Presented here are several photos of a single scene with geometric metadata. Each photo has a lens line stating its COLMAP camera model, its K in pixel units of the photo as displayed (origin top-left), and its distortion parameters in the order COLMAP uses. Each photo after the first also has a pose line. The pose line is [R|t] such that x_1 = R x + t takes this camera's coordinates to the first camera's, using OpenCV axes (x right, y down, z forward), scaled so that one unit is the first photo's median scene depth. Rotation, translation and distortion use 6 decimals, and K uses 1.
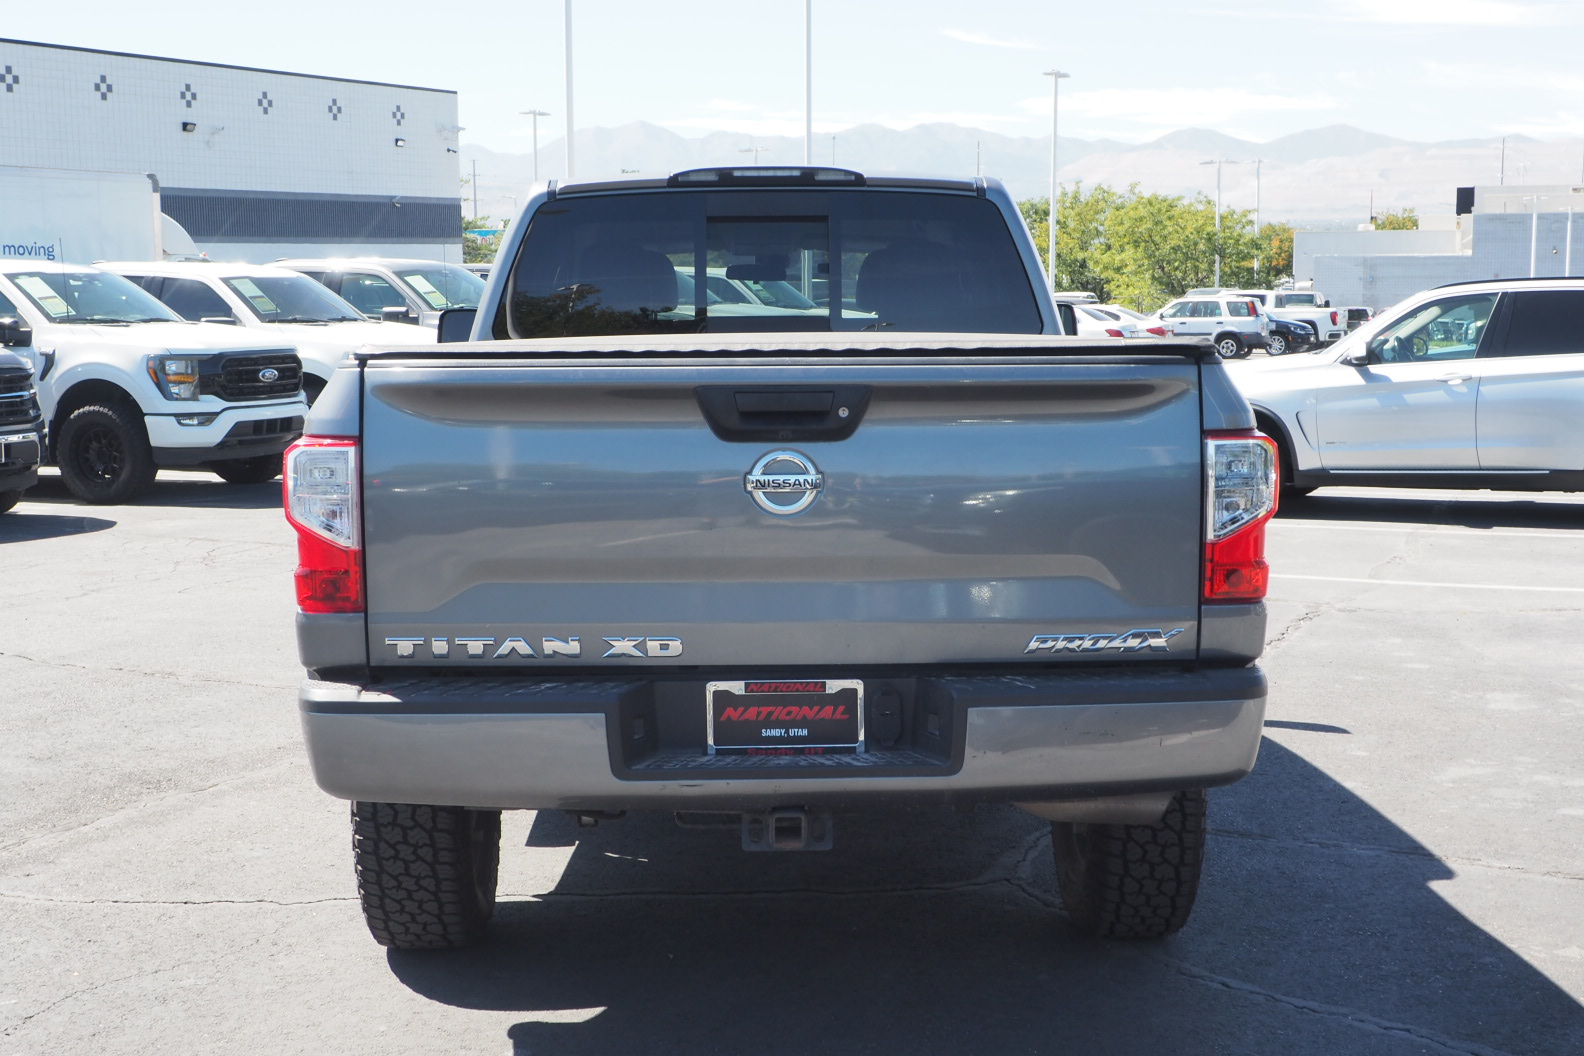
lens RADIAL K [[2135.8, 0, 792.0], [0, 2135.8, 528.0], [0, 0, 1]] dist [0.000253, 0.043054]
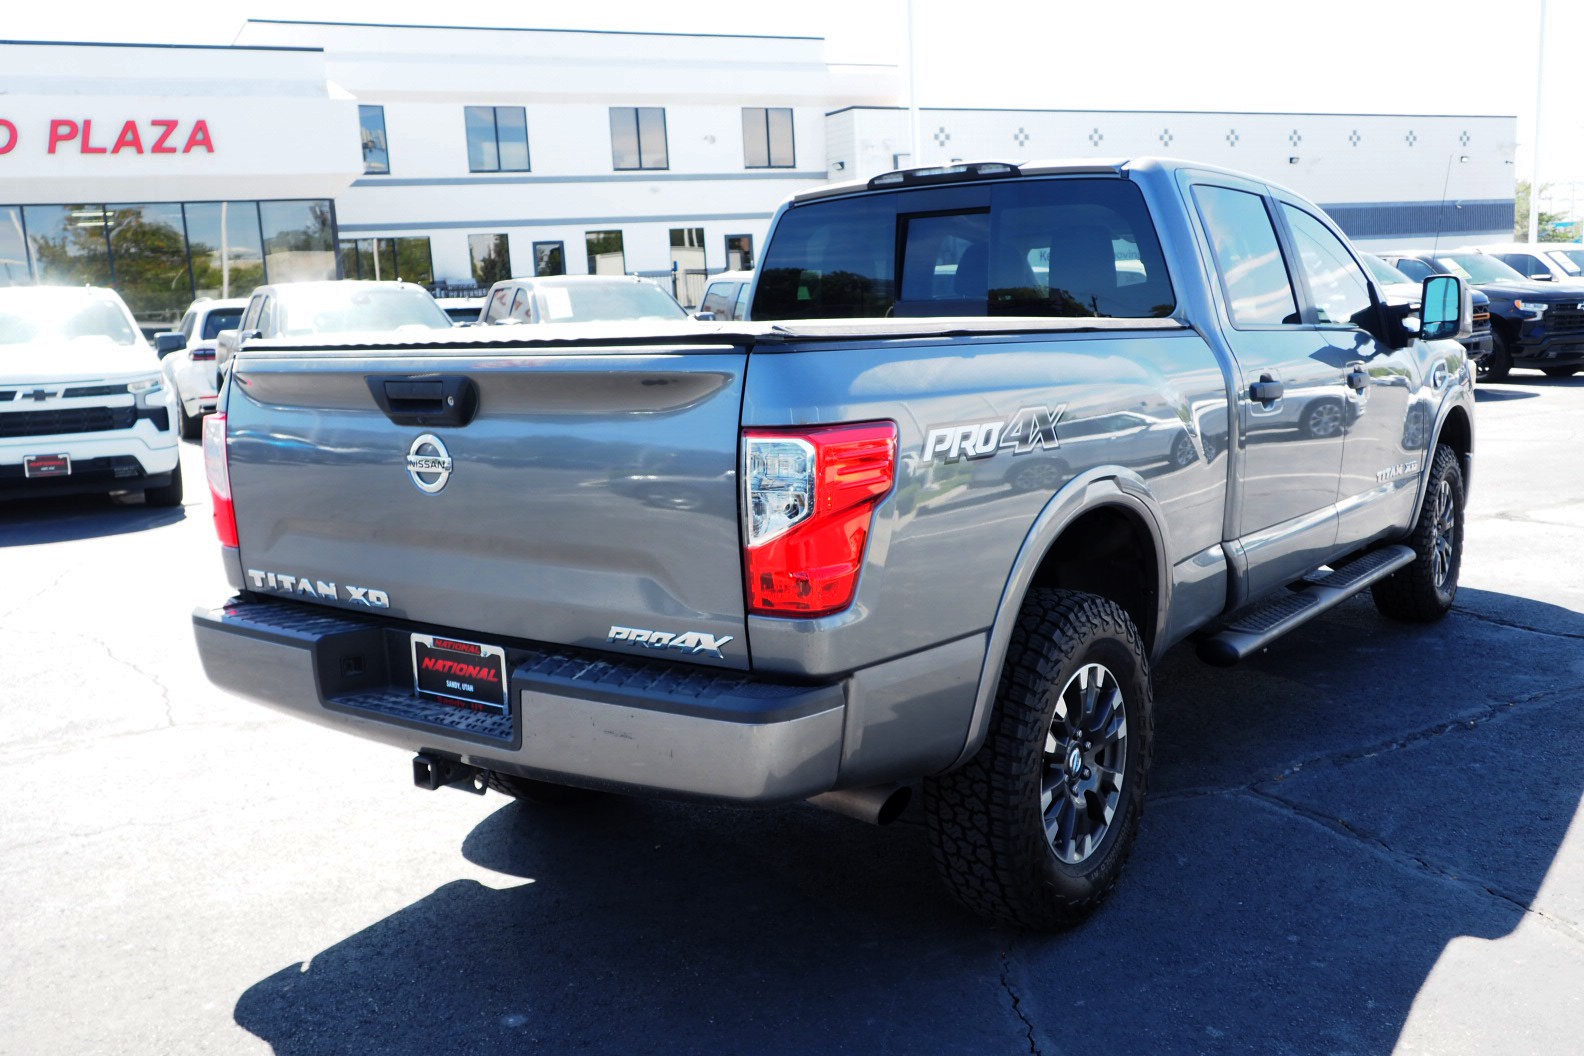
lens RADIAL K [[1431.0, 0, 792.0], [0, 1431.0, 528.0], [0, 0, 1]] dist [-0.015373, -0.003994]
pose [[0.788619, 0.072726, -0.610566, 0.515333], [-0.034494, 0.996650, 0.074160, -0.042468], [0.613914, -0.037423, 0.788486, 0.458008]]
